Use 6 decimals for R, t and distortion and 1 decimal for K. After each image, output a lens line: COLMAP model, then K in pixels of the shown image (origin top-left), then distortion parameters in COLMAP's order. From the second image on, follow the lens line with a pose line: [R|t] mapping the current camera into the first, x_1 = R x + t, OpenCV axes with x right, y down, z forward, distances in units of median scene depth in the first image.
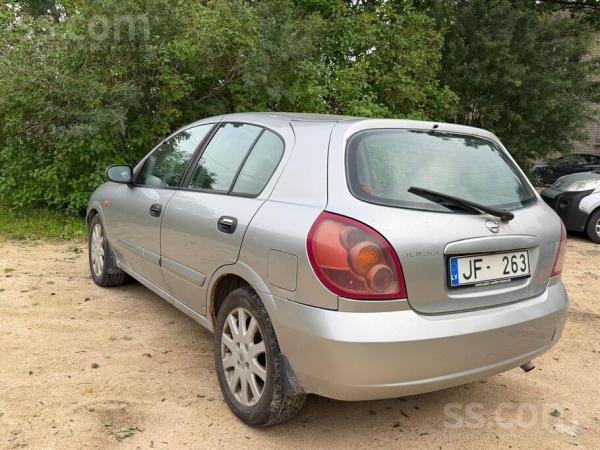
lens RADIAL K [[549.0, 0, 300.0], [0, 549.0, 225.0], [0, 0, 1]] dist [0.123556, -0.202477]
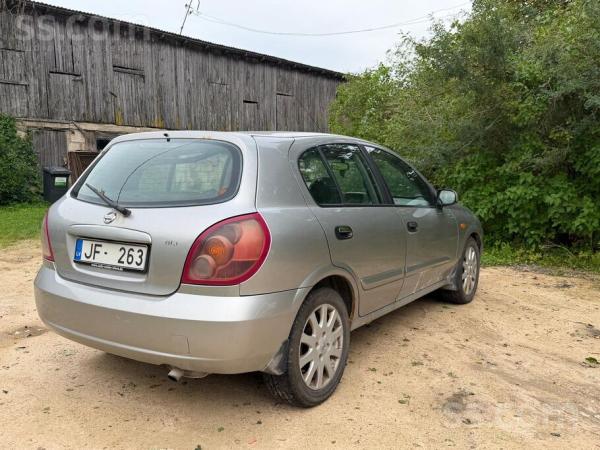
lens RADIAL K [[549.0, 0, 300.0], [0, 549.0, 225.0], [0, 0, 1]] dist [0.123556, -0.202477]
pose [[0.379947, 0.054192, -0.923420, 1.565603], [-0.110761, 0.993765, 0.012747, -0.042142], [0.918353, 0.097435, 0.383580, 0.921890]]
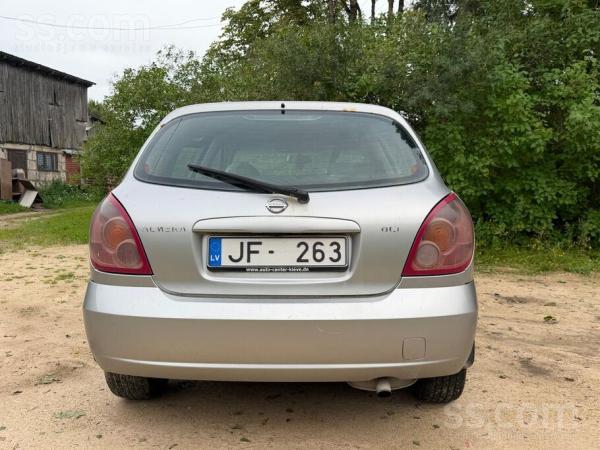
lens RADIAL K [[549.0, 0, 300.0], [0, 549.0, 225.0], [0, 0, 1]] dist [0.123556, -0.202477]
pose [[0.823199, -0.000693, -0.567752, 0.878481], [-0.039208, 0.997543, -0.058066, 0.082648], [0.566397, 0.070060, 0.821149, 0.298601]]
